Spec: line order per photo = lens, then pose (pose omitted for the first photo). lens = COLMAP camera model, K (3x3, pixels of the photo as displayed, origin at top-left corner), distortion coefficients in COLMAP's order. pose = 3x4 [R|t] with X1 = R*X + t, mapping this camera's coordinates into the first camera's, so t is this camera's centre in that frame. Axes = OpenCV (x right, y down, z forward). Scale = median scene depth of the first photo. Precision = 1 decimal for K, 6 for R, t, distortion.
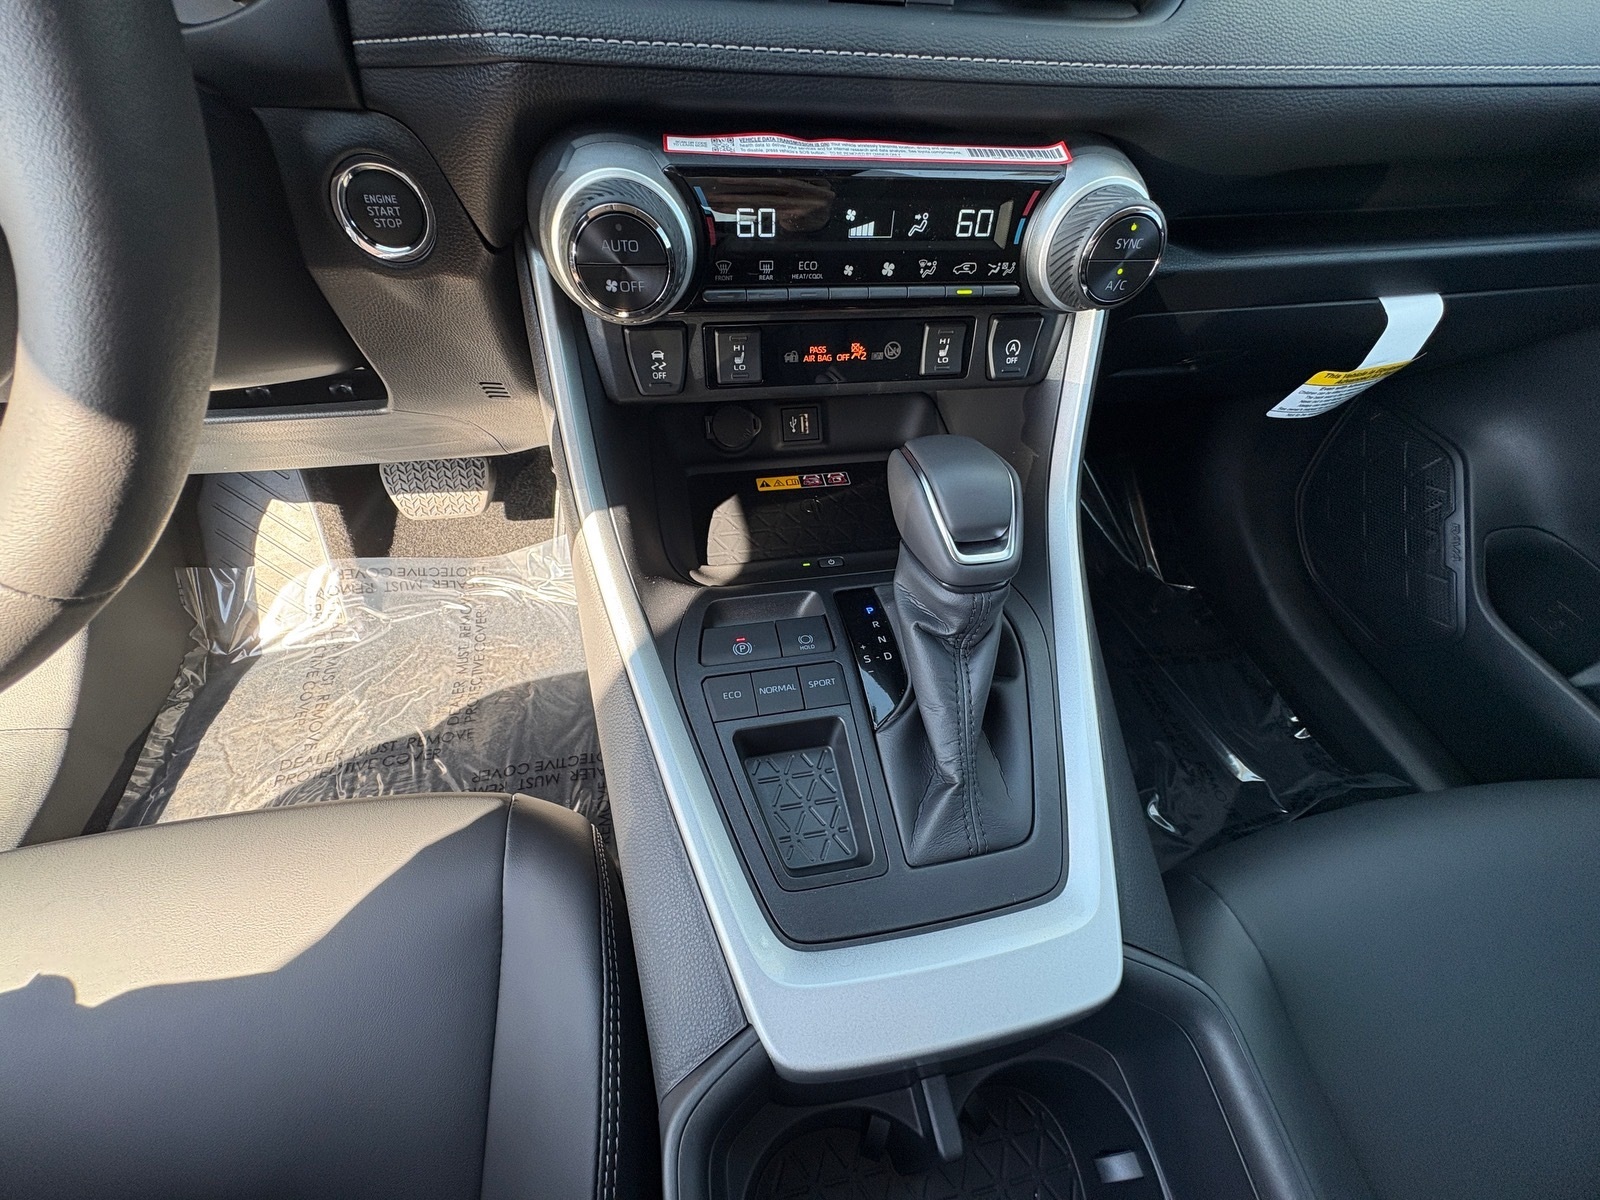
lens RADIAL K [[655.9, 0, 800.0], [0, 655.9, 600.0], [0, 0, 1]] dist [0.002416, 0.000212]
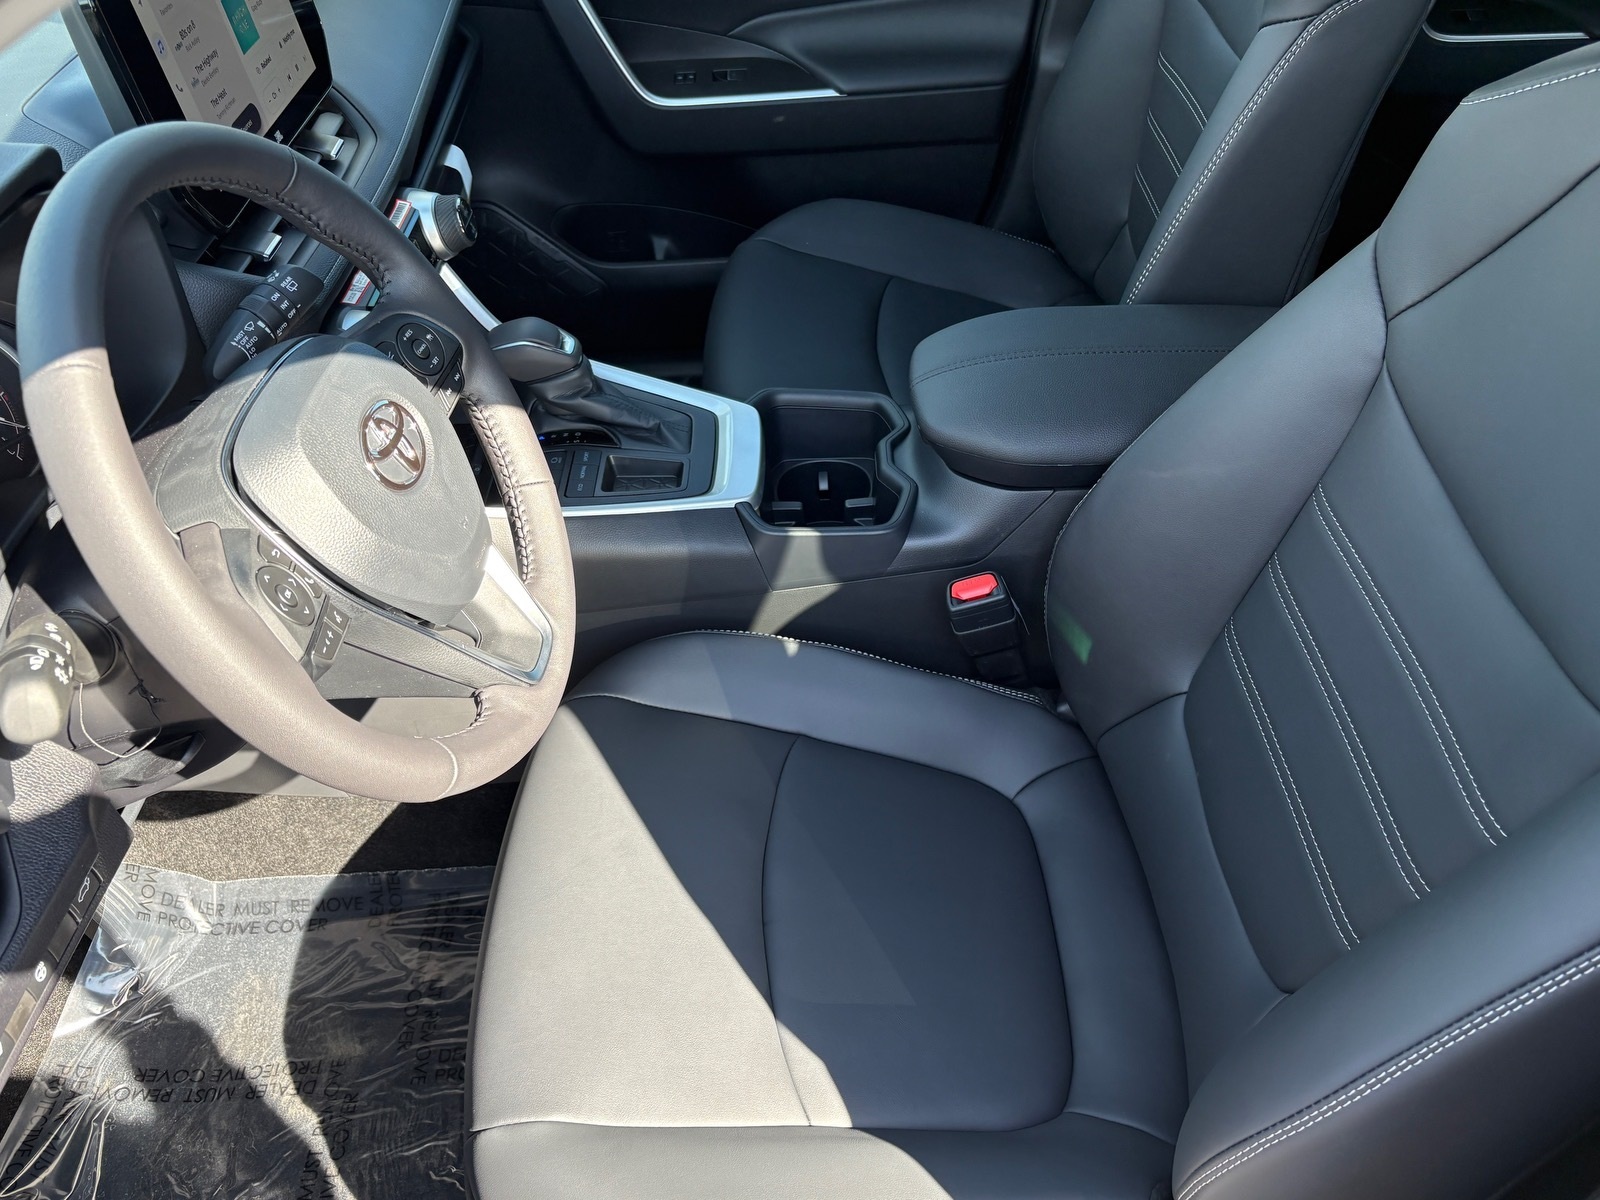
lens RADIAL K [[1277.9, 0, 800.0], [0, 1277.9, 600.0], [0, 0, 1]] dist [0.012072, -0.008130]
pose [[0.187994, -0.724149, 0.663526, -2.690190], [0.802685, 0.502591, 0.321089, -0.353574], [-0.565999, 0.472240, 0.675747, -1.642092]]
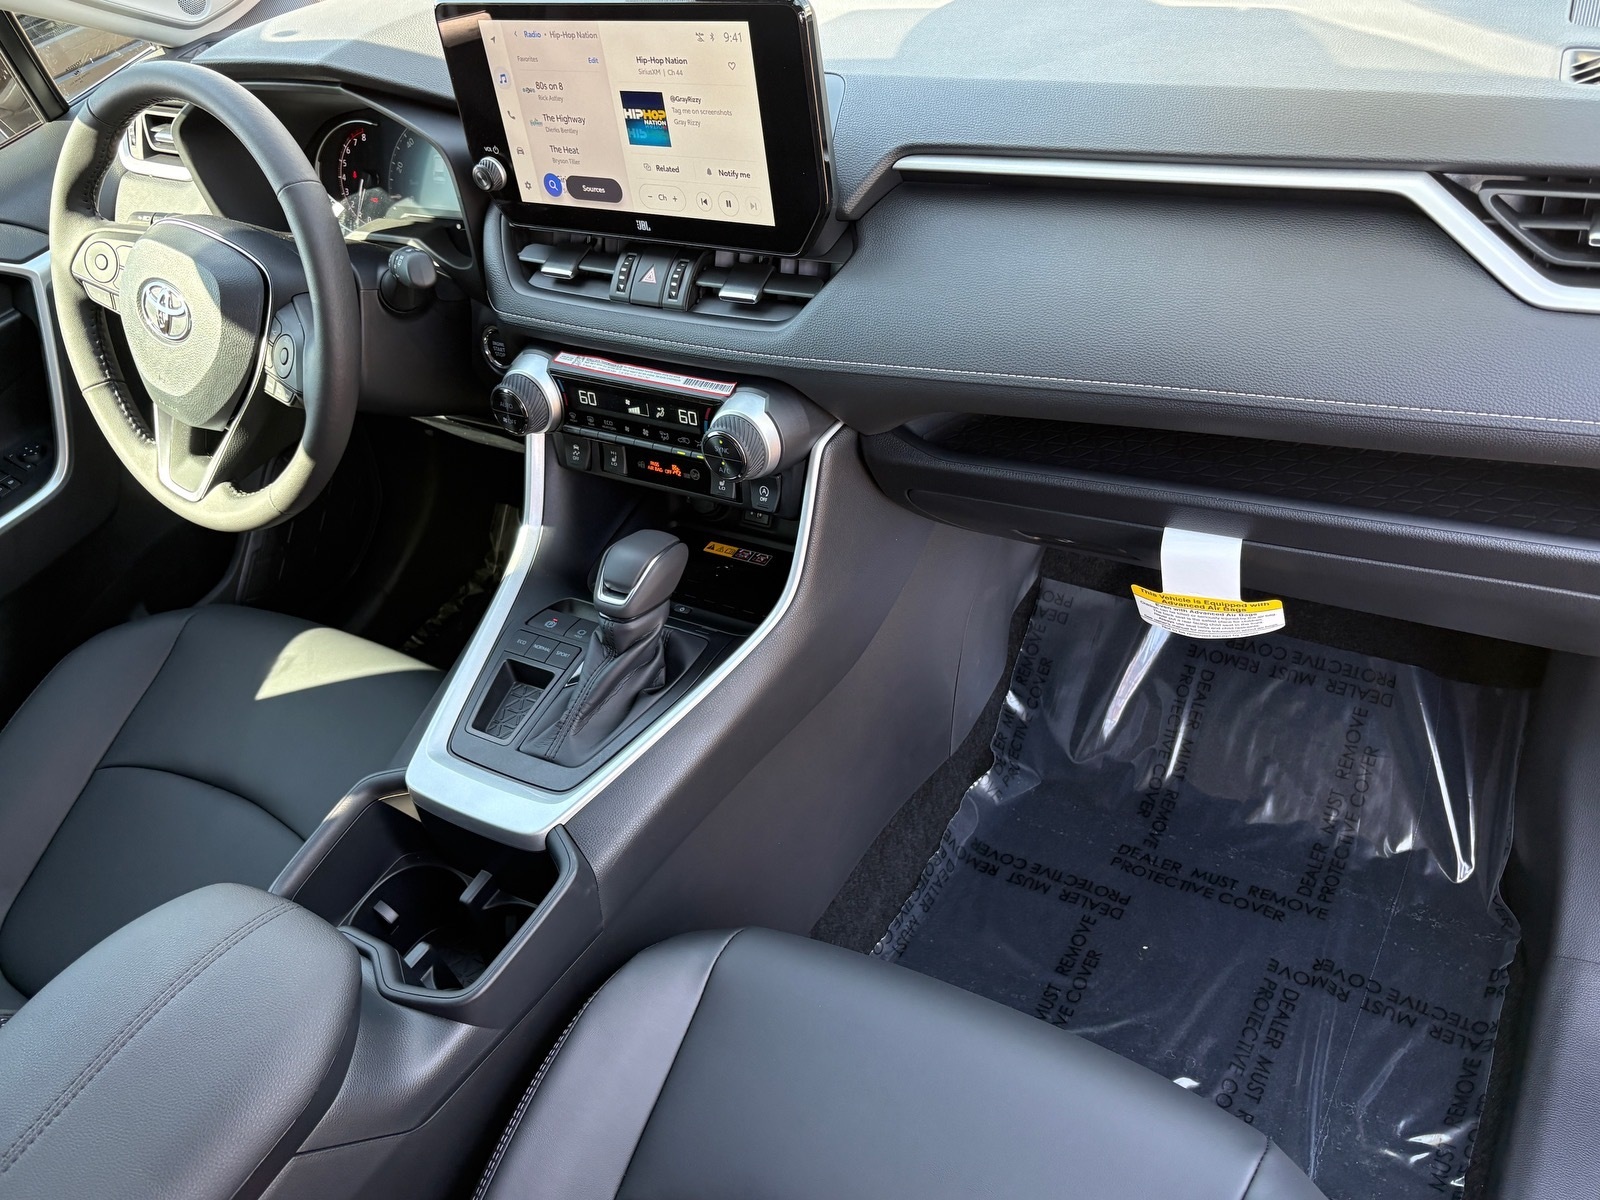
lens RADIAL K [[1301.3, 0, 800.0], [0, 1301.3, 600.0], [0, 0, 1]] dist [0.000829, -0.009110]
pose [[0.716086, 0.283908, -0.637665, 2.703177], [-0.359830, 0.932949, 0.011295, -0.271814], [0.598116, 0.221363, 0.770231, -1.286728]]
